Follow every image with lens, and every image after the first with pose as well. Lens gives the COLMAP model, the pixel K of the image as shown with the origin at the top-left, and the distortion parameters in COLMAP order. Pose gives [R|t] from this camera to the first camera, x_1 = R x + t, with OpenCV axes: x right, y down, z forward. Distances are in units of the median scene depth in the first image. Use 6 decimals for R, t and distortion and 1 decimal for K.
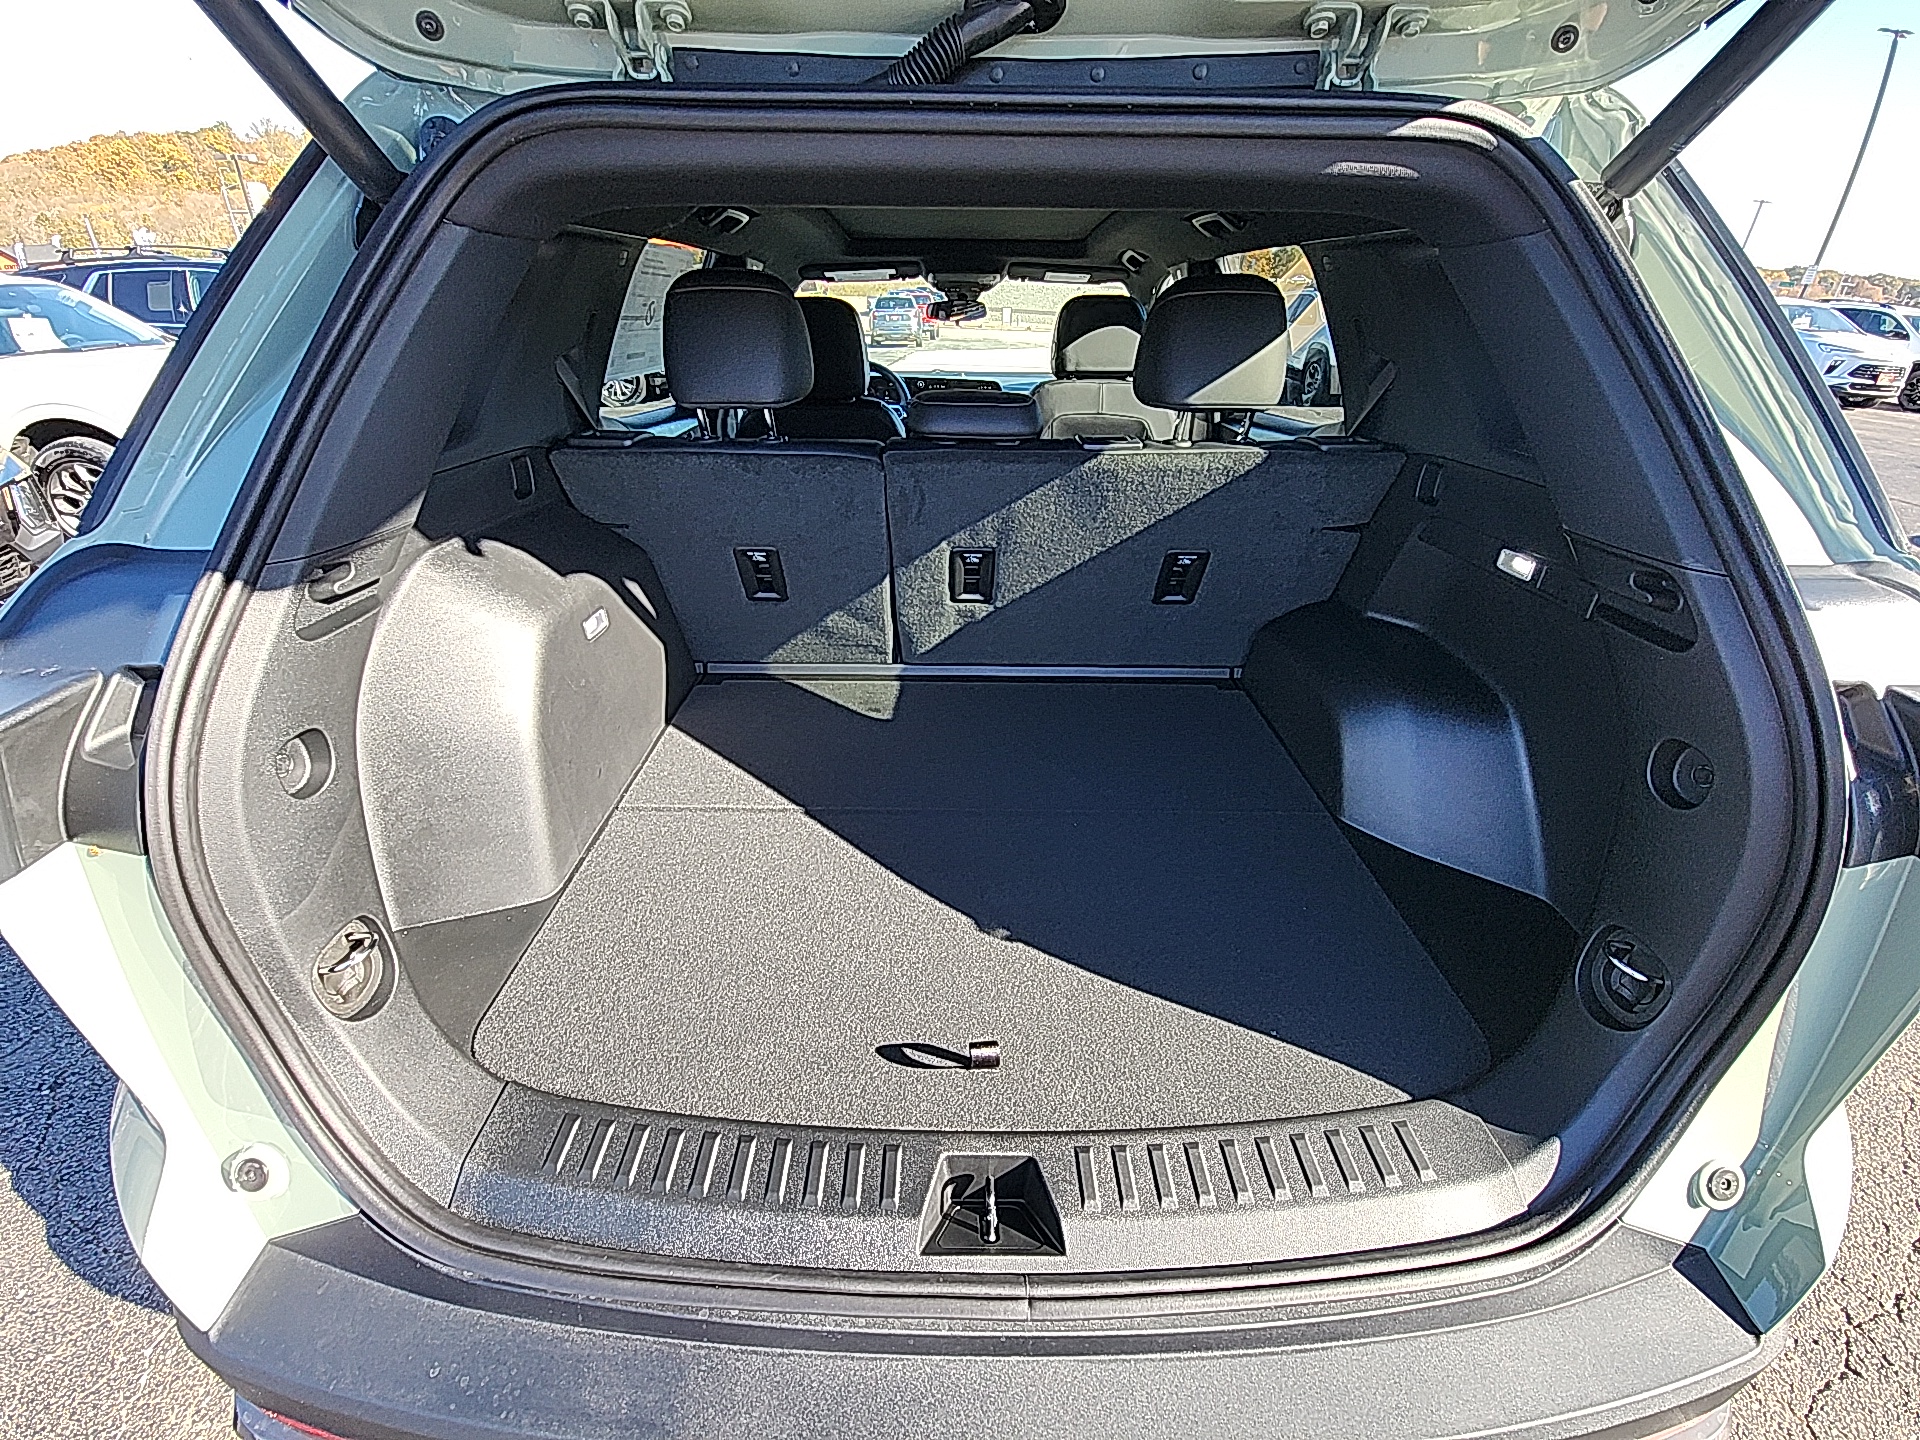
lens RADIAL K [[767.3, 0, 953.1], [0, 767.3, 702.3], [0, 0, 1]] dist [0.034224, -0.023792]
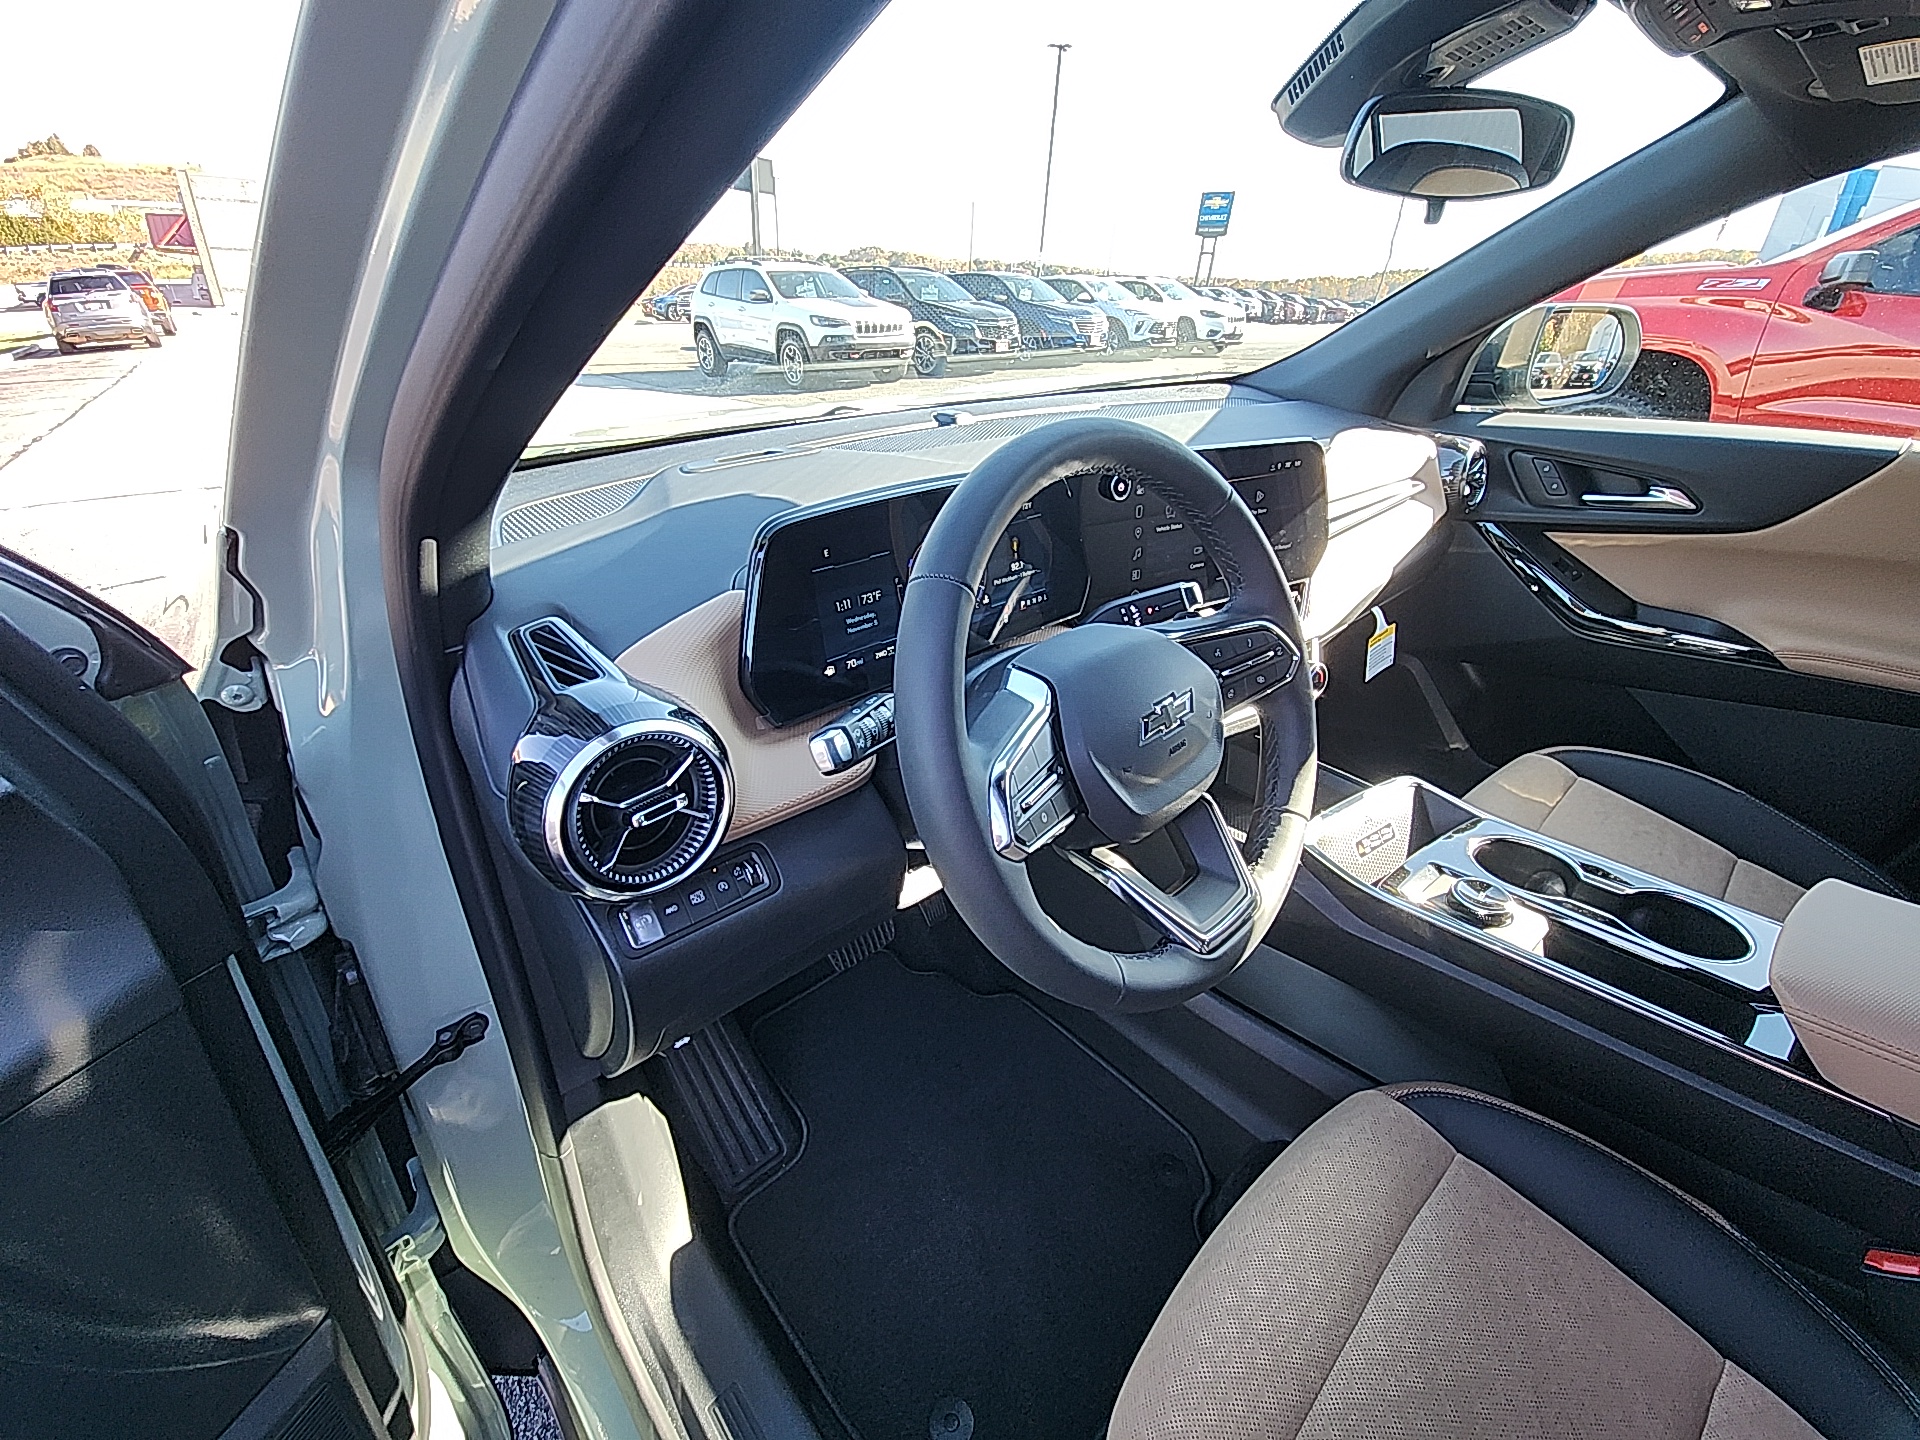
lens RADIAL K [[778.9, 0, 958.6], [0, 778.9, 698.8], [0, 0, 1]] dist [0.011260, -0.009872]
pose [[0.734836, -0.314748, 0.600792, -0.574574], [0.309889, 0.943745, 0.115389, -0.916324], [-0.603312, 0.101387, 0.791034, 1.957351]]
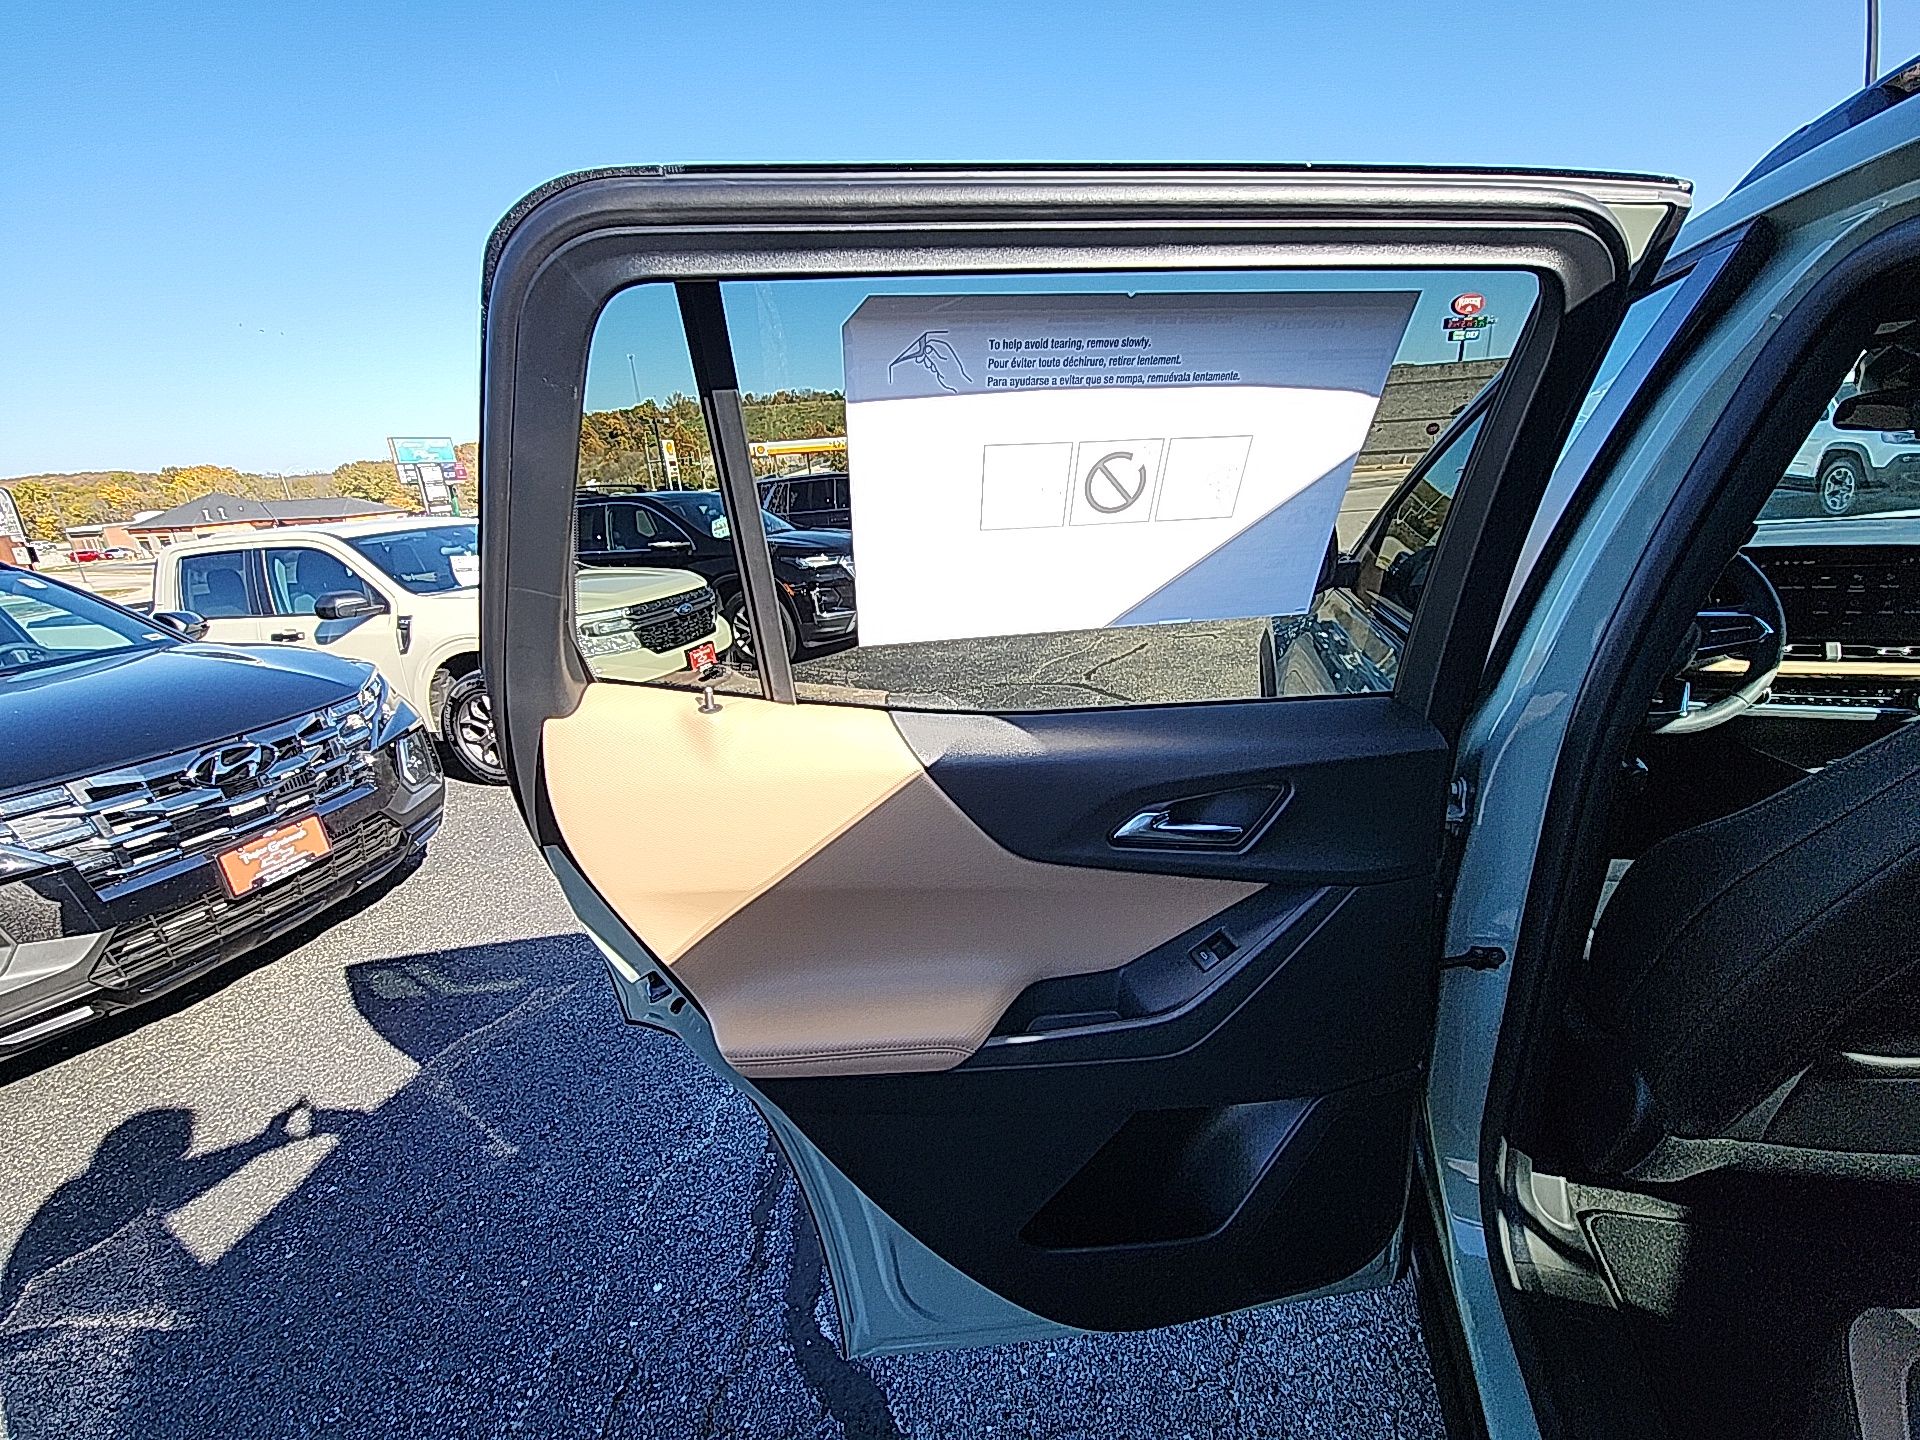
lens RADIAL K [[773.3, 0, 954.5], [0, 773.3, 709.3], [0, 0, 1]] dist [0.019838, -0.014372]
pose [[0.944204, -0.016217, -0.328962, -0.808271], [-0.044706, 0.983233, -0.176790, -0.495578], [0.326313, 0.181633, 0.927647, 0.930602]]
